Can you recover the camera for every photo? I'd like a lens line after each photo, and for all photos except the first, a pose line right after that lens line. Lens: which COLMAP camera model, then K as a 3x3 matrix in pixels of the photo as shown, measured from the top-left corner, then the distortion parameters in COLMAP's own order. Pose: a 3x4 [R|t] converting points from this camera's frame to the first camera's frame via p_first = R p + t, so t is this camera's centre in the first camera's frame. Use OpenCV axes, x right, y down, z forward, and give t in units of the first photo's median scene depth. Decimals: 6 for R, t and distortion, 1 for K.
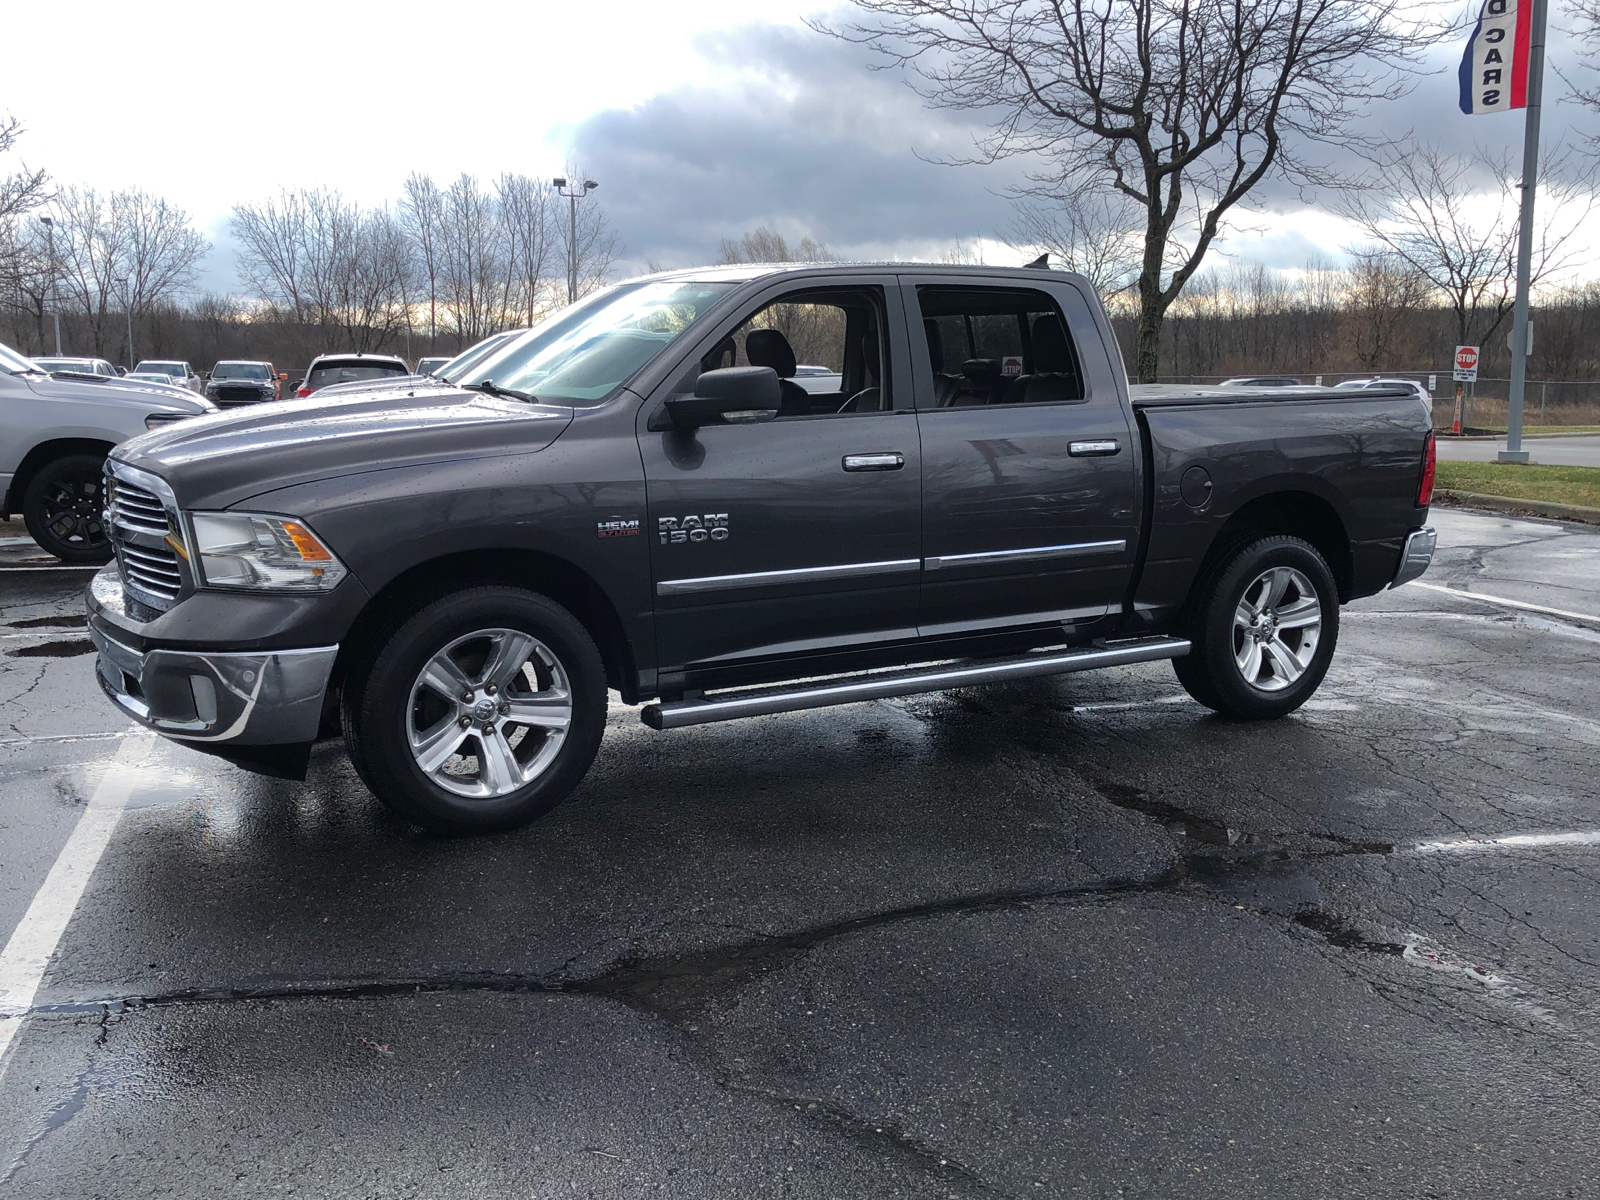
lens RADIAL K [[1545.3, 0, 800.0], [0, 1545.3, 600.0], [0, 0, 1]] dist [0.072986, -0.145644]
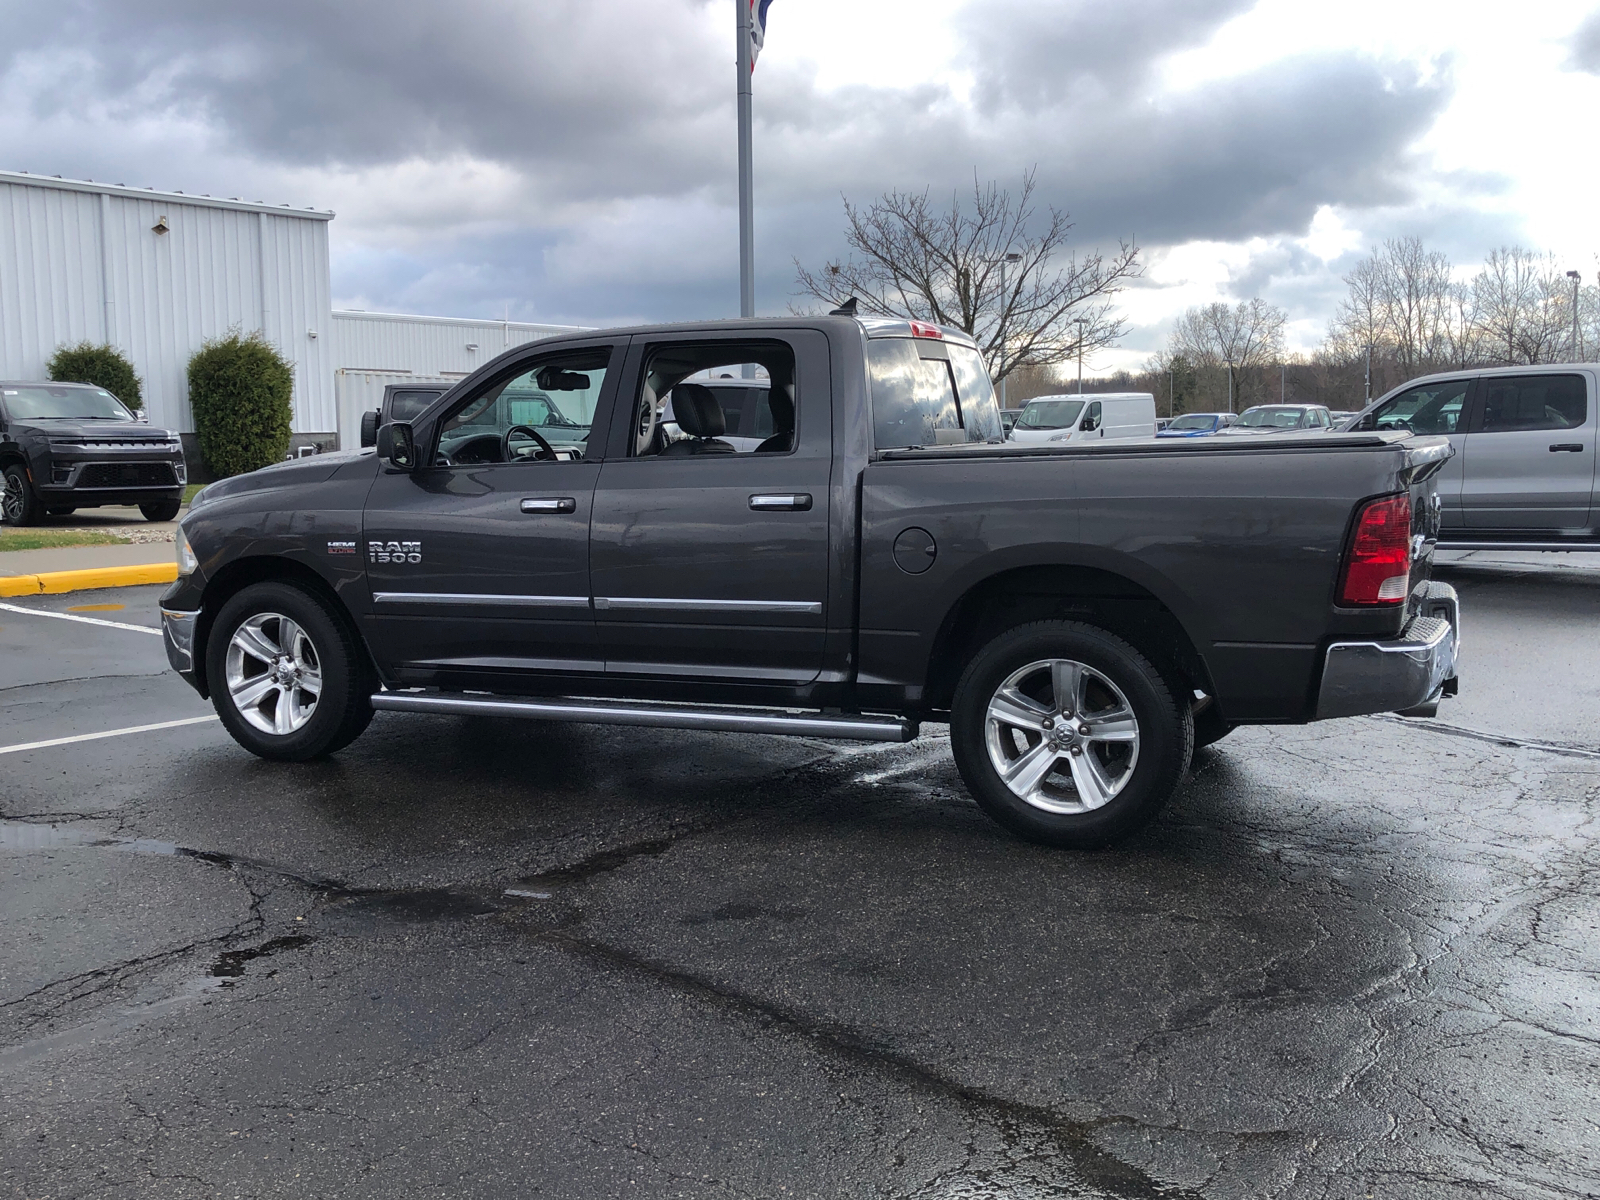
lens RADIAL K [[1545.3, 0, 800.0], [0, 1545.3, 600.0], [0, 0, 1]] dist [0.072986, -0.145644]
pose [[0.562106, 0.079637, -0.823222, 0.959634], [-0.107566, 0.993939, 0.022704, -0.059747], [0.820040, 0.075789, 0.567265, 0.467904]]
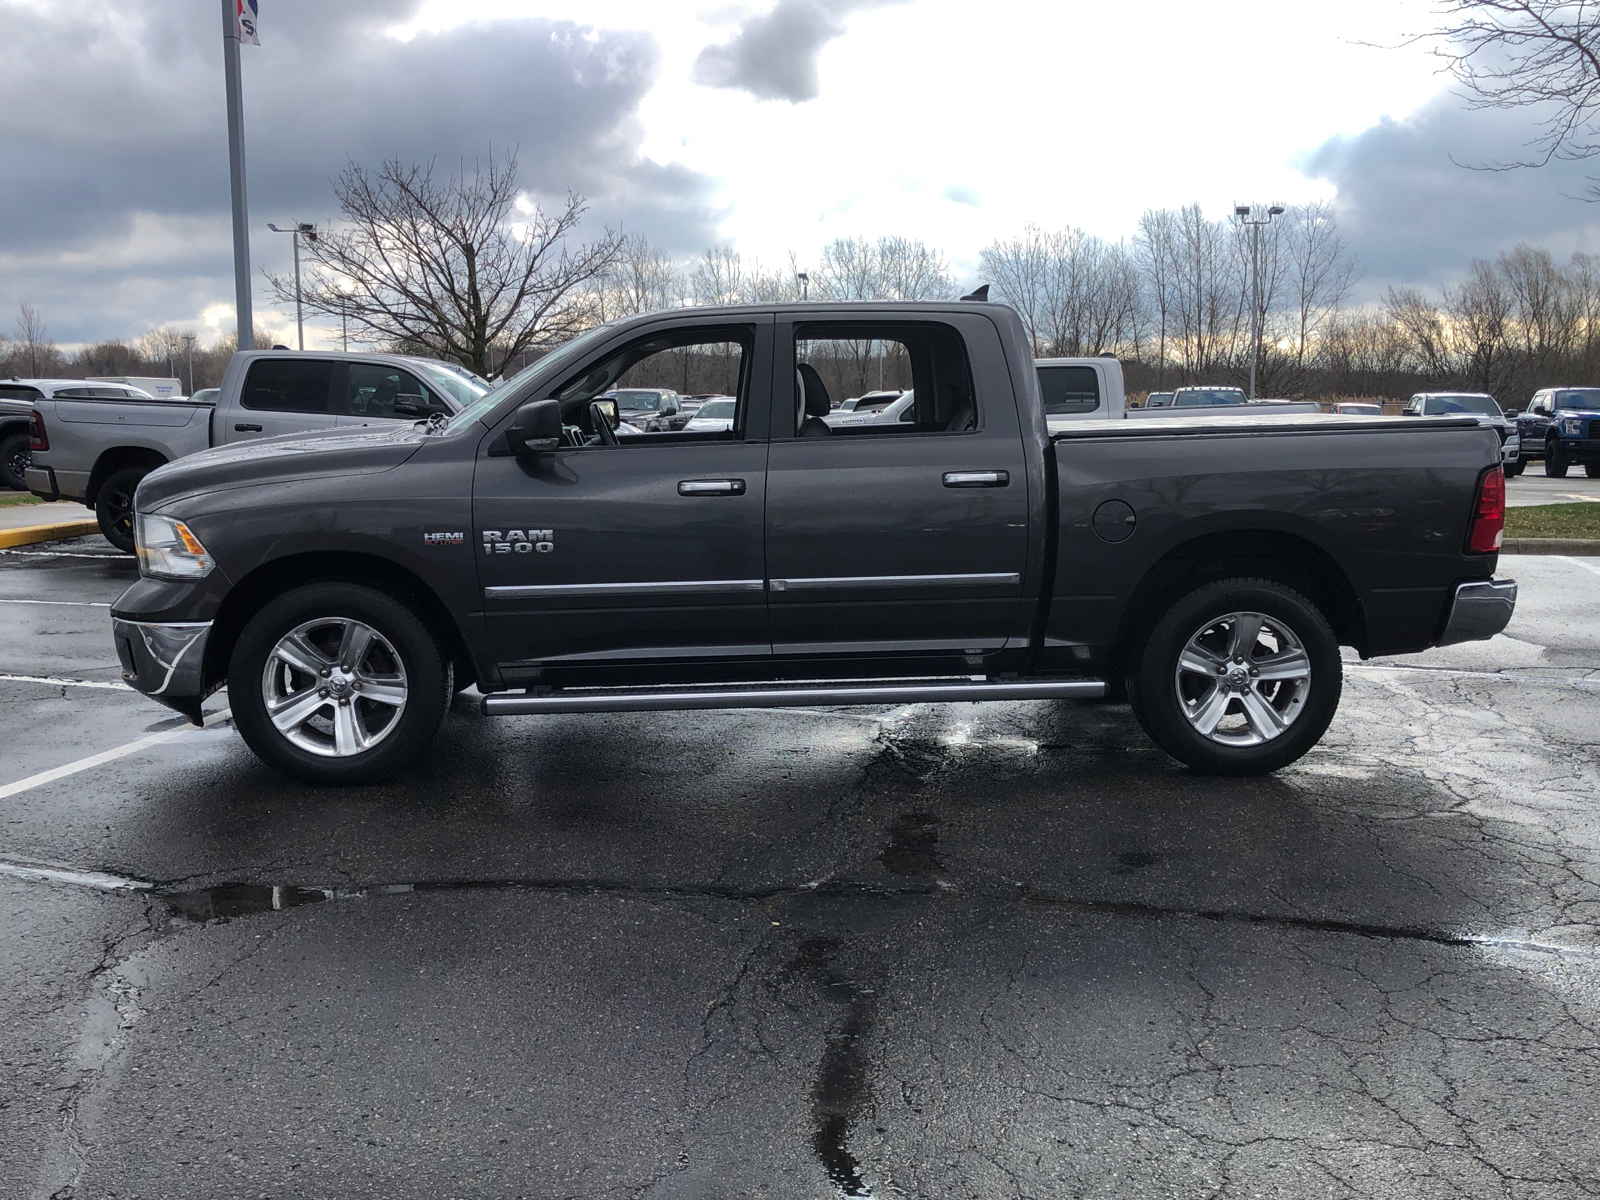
lens RADIAL K [[1545.3, 0, 800.0], [0, 1545.3, 600.0], [0, 0, 1]] dist [0.072986, -0.145644]
pose [[0.883636, 0.049680, -0.465531, 0.543527], [-0.059244, 0.998226, -0.005925, -0.007574], [0.464411, 0.032816, 0.885012, 0.070509]]
